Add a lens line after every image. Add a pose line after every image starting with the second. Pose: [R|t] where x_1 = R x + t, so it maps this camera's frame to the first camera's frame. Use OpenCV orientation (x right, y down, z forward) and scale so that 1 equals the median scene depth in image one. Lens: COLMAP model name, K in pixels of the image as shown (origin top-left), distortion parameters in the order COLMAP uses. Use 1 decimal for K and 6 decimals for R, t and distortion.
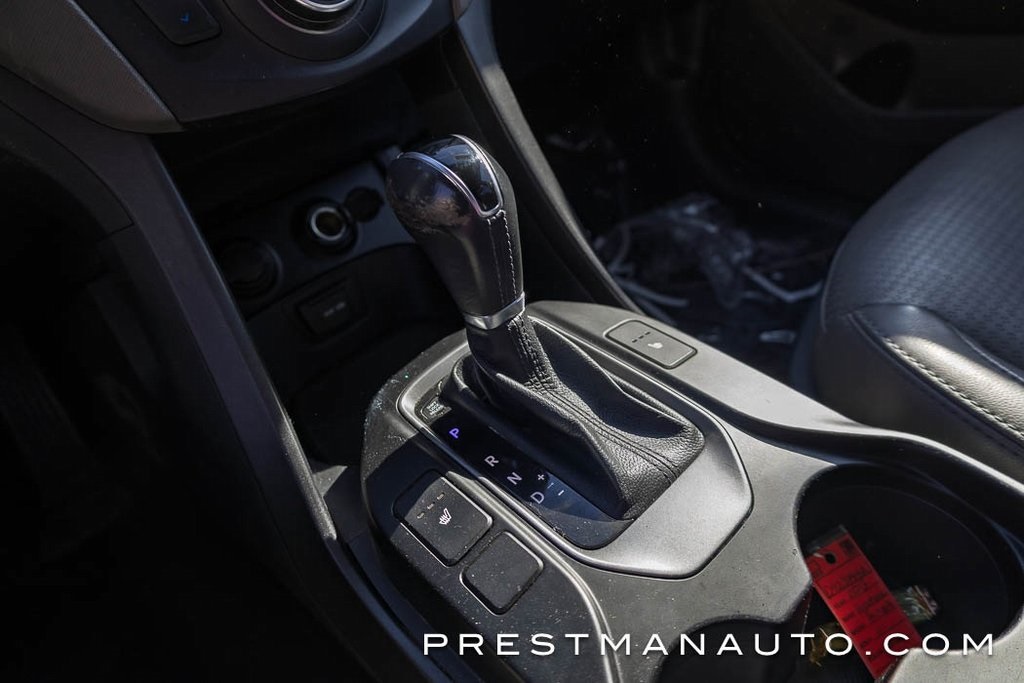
lens RADIAL K [[669.8, 0, 517.0], [0, 669.8, 349.4], [0, 0, 1]] dist [0.007973, 0.000487]
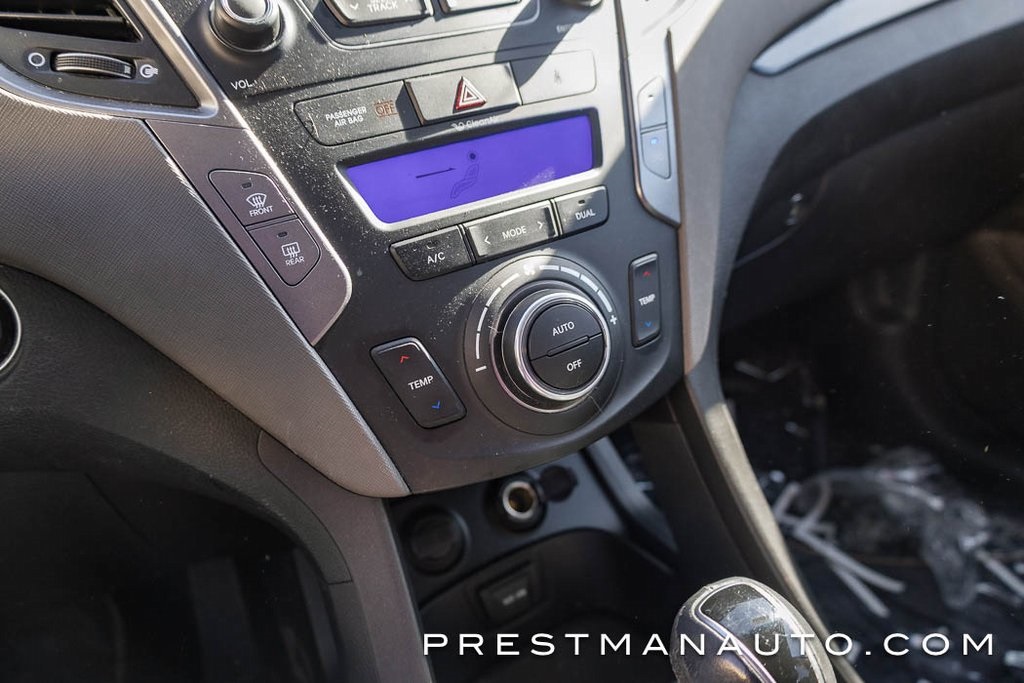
lens RADIAL K [[669.8, 0, 513.7], [0, 669.8, 341.8], [0, 0, 1]] dist [0.007973, 0.000487]
pose [[0.964832, 0.087835, -0.247760, -0.065725], [-0.142496, 0.966789, -0.212166, -0.200722], [0.220895, 0.240009, 0.945305, 0.006329]]
